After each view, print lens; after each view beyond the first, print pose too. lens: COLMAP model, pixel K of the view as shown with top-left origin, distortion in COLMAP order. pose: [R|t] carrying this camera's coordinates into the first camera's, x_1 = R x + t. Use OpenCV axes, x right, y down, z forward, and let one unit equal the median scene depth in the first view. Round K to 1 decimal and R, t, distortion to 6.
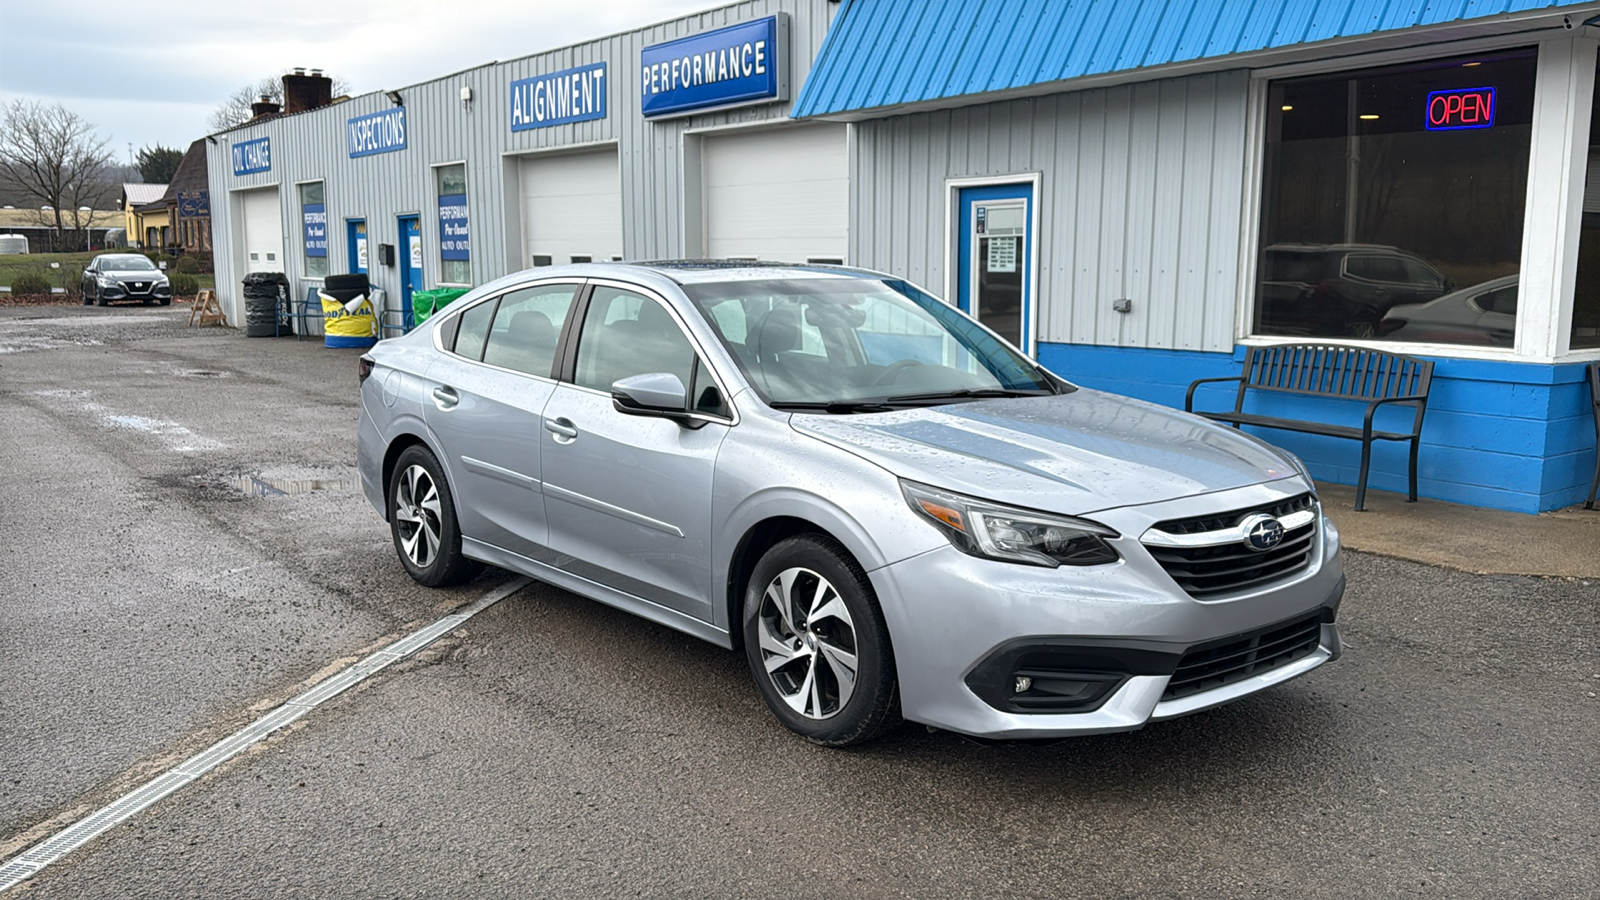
lens RADIAL K [[1382.1, 0, 788.8], [0, 1382.1, 454.1], [0, 0, 1]] dist [0.126425, -0.215169]
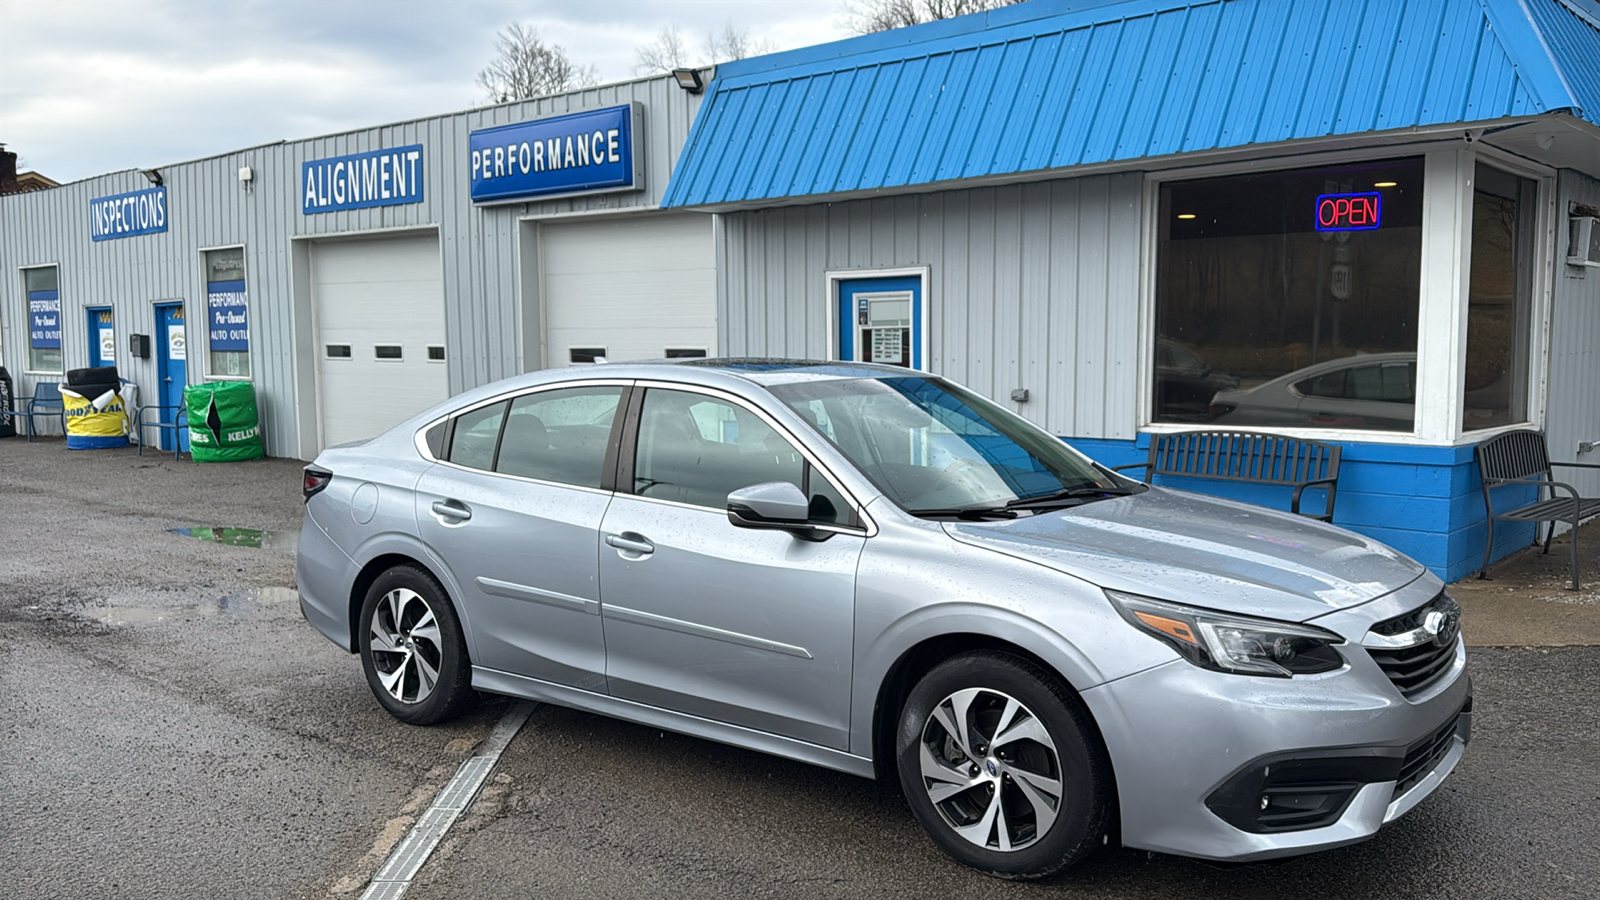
lens RADIAL K [[1382.1, 0, 811.9], [0, 1382.1, 451.5], [0, 0, 1]] dist [0.126425, -0.215169]
pose [[0.975762, -0.022632, 0.217662, -0.197542], [0.036017, 0.997683, -0.057724, -0.017904], [-0.215851, 0.064164, 0.974316, 0.062325]]
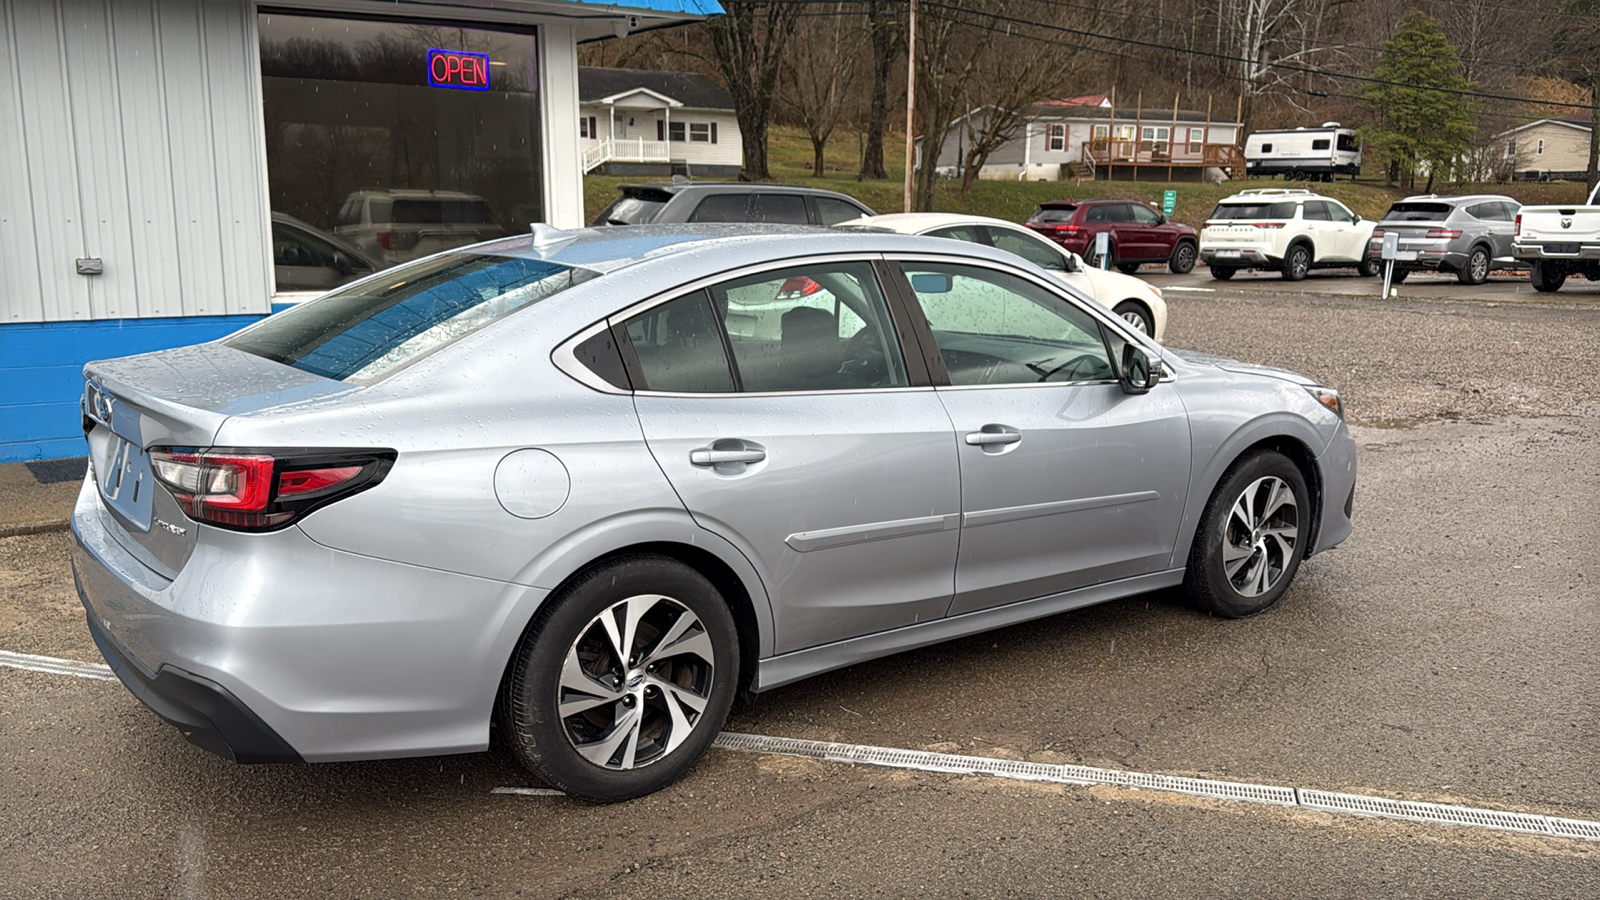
lens RADIAL K [[1382.1, 0, 815.2], [0, 1382.1, 478.9], [0, 0, 1]] dist [0.126425, -0.215169]
pose [[0.029637, -0.197921, 0.979770, -0.787206], [0.131104, 0.972502, 0.192487, -0.134152], [-0.990925, 0.122747, 0.054771, 0.858133]]
